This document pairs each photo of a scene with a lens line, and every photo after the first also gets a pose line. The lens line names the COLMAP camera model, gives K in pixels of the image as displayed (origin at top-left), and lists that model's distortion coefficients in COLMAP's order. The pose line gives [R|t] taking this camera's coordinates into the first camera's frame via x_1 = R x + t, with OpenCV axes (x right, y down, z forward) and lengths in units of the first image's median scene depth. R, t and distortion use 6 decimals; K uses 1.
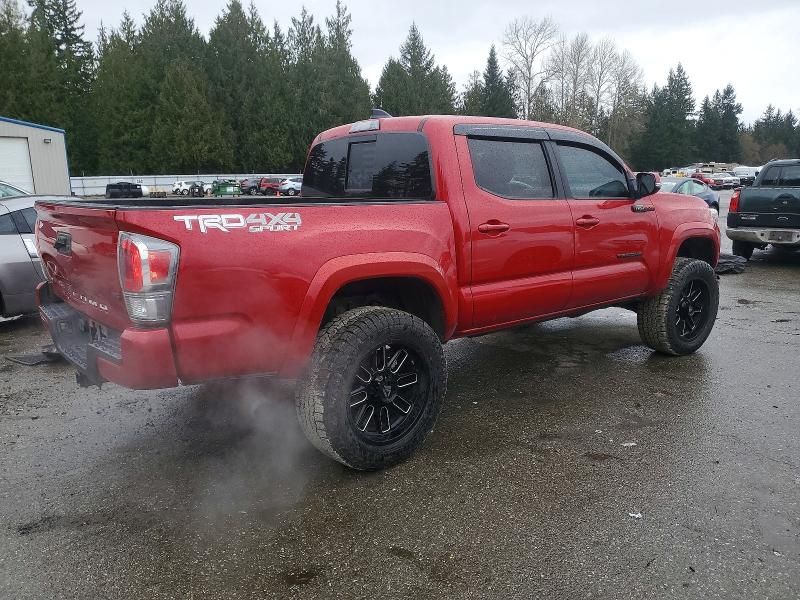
lens RADIAL K [[663.2, 0, 402.0], [0, 663.2, 300.5], [0, 0, 1]] dist [0.036357, 0.002337]
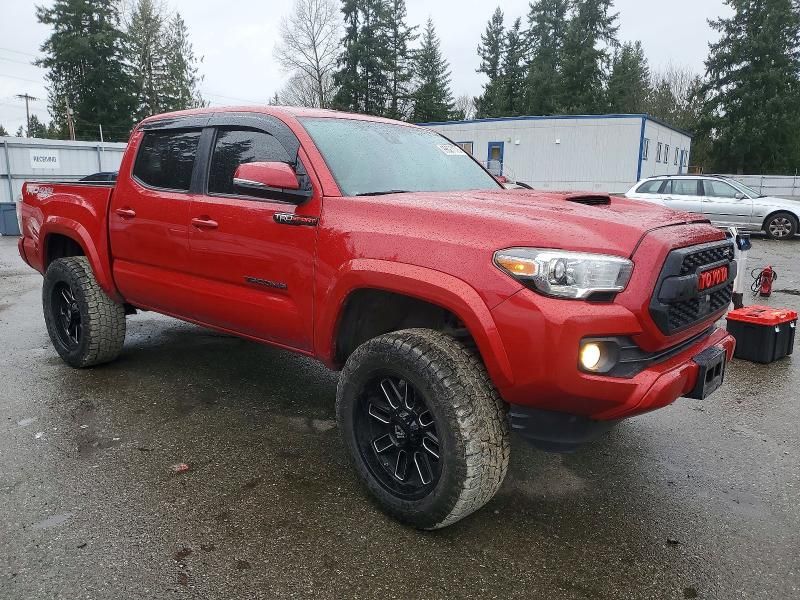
lens RADIAL K [[663.2, 0, 401.0], [0, 663.2, 299.6], [0, 0, 1]] dist [0.036357, 0.002337]
pose [[0.111127, 0.209724, -0.971425, 1.144367], [-0.177947, 0.965881, 0.188171, -0.236105], [0.977745, 0.151951, 0.144655, 1.142333]]
